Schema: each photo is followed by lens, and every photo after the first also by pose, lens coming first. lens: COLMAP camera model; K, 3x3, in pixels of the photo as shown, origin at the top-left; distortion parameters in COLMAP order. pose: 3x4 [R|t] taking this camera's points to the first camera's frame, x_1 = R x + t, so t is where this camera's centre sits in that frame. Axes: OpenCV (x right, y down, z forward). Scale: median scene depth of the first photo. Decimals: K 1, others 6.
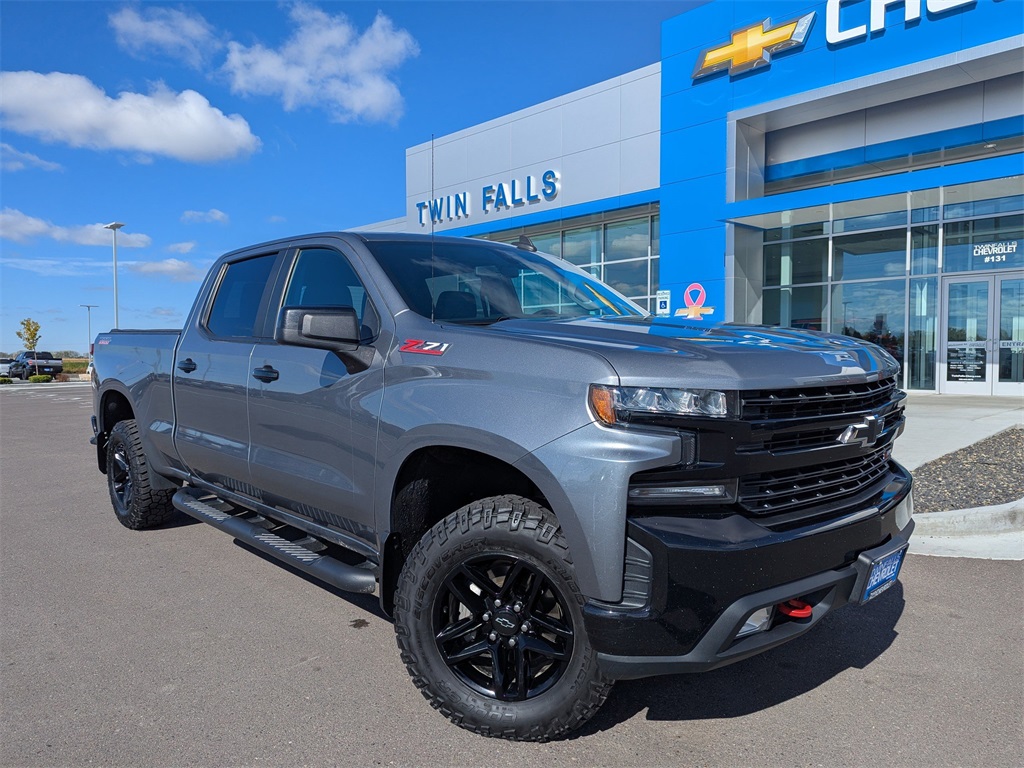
lens RADIAL K [[713.8, 0, 514.6], [0, 713.8, 389.7], [0, 0, 1]] dist [0.063053, -0.063039]
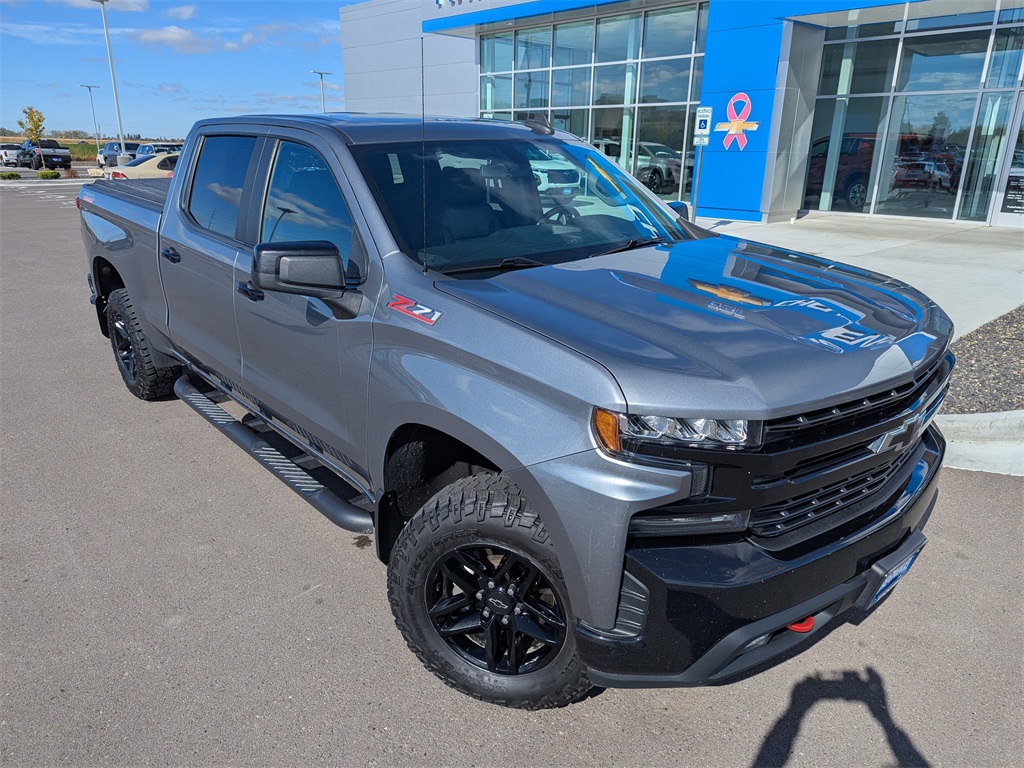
lens RADIAL K [[713.8, 0, 514.6], [0, 713.8, 389.7], [0, 0, 1]] dist [0.063053, -0.063039]
pose [[0.999177, 0.030917, -0.026244, 0.014603], [-0.022492, 0.960970, 0.275737, -0.129639], [0.033745, -0.274919, 0.960875, 0.074747]]
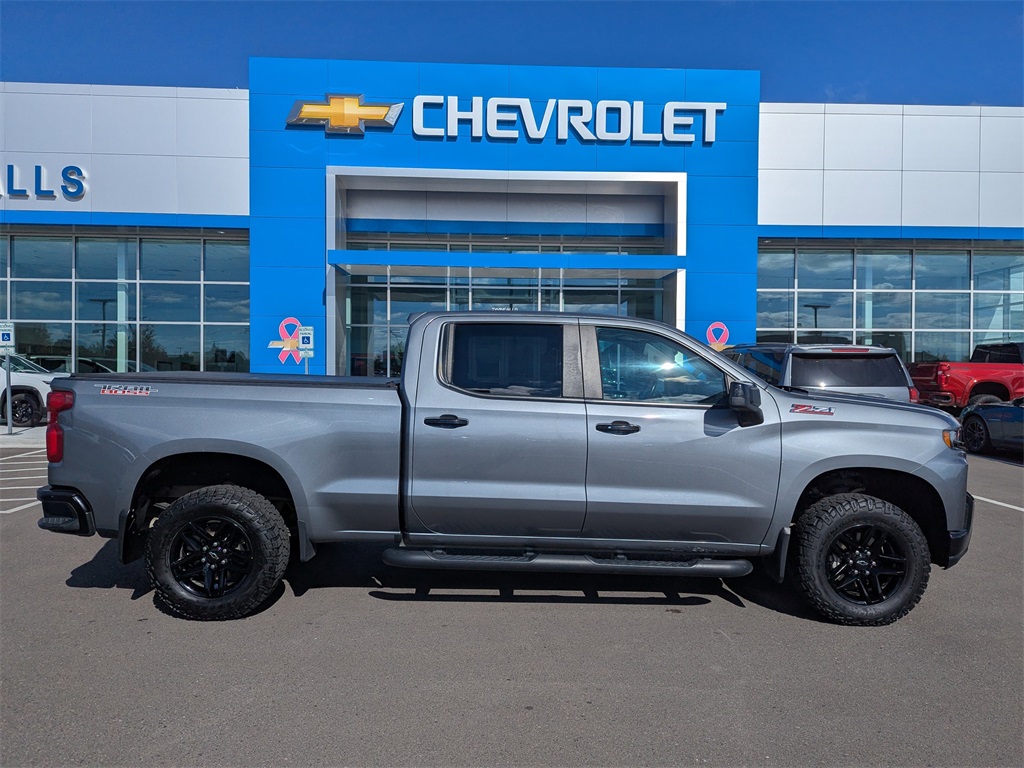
lens RADIAL K [[713.8, 0, 514.6], [0, 713.8, 389.7], [0, 0, 1]] dist [0.063053, -0.063039]
pose [[0.672350, -0.000453, 0.740233, -1.110375], [0.024156, 0.999481, -0.021328, -0.052560], [-0.739839, 0.032221, 0.672012, 0.237280]]
